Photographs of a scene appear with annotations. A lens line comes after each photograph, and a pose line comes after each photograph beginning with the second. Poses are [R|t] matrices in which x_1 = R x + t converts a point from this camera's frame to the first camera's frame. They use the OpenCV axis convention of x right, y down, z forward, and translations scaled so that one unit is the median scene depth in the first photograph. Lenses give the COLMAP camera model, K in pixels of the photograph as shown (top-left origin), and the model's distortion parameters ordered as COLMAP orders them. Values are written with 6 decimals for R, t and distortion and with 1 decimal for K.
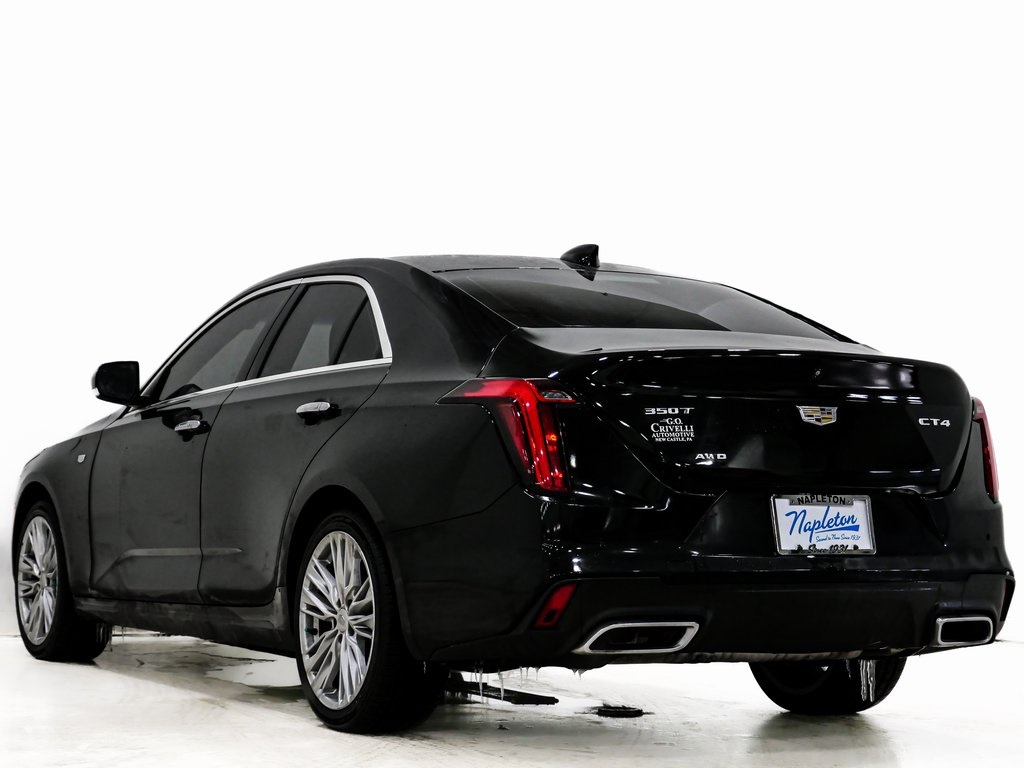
lens RADIAL K [[2358.6, 0, 511.3], [0, 2358.6, 382.6], [0, 0, 1]] dist [0.073652, 0.000000]
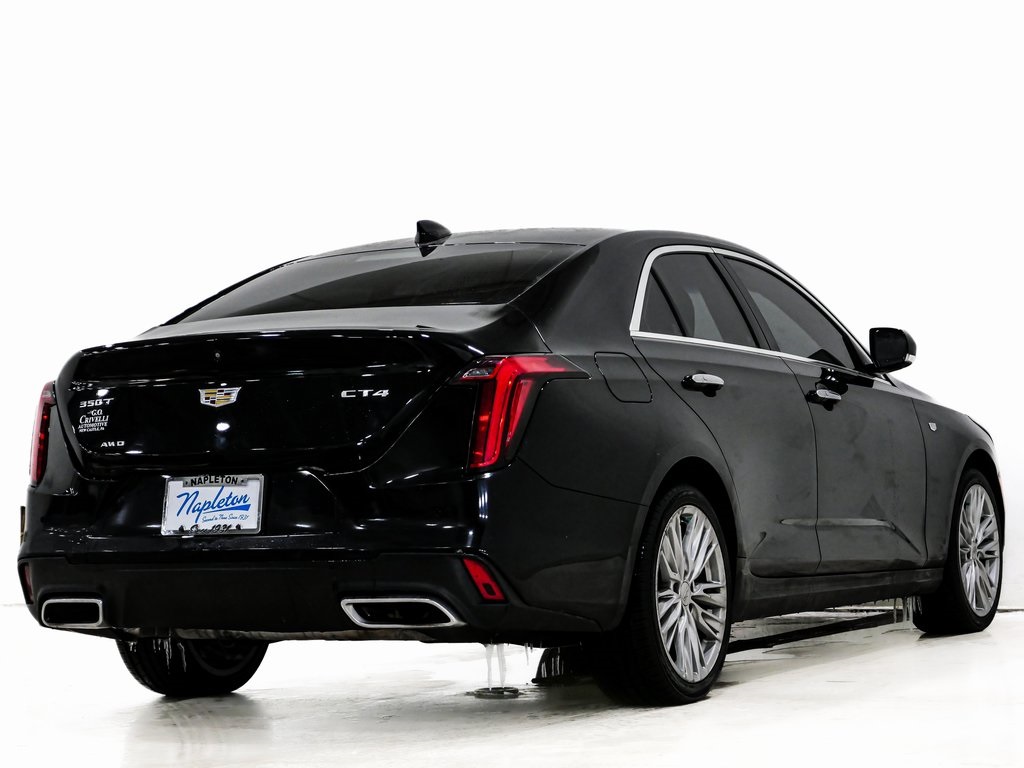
lens RADIAL K [[2574.9, 0, 511.2], [0, 2574.9, 385.3], [0, 0, 1]] dist [0.128783, 0.000000]
pose [[0.537145, -0.053271, -0.841806, 1.135100], [0.074698, 0.997087, -0.015434, 0.035484], [0.840176, -0.054591, 0.539560, 0.512402]]
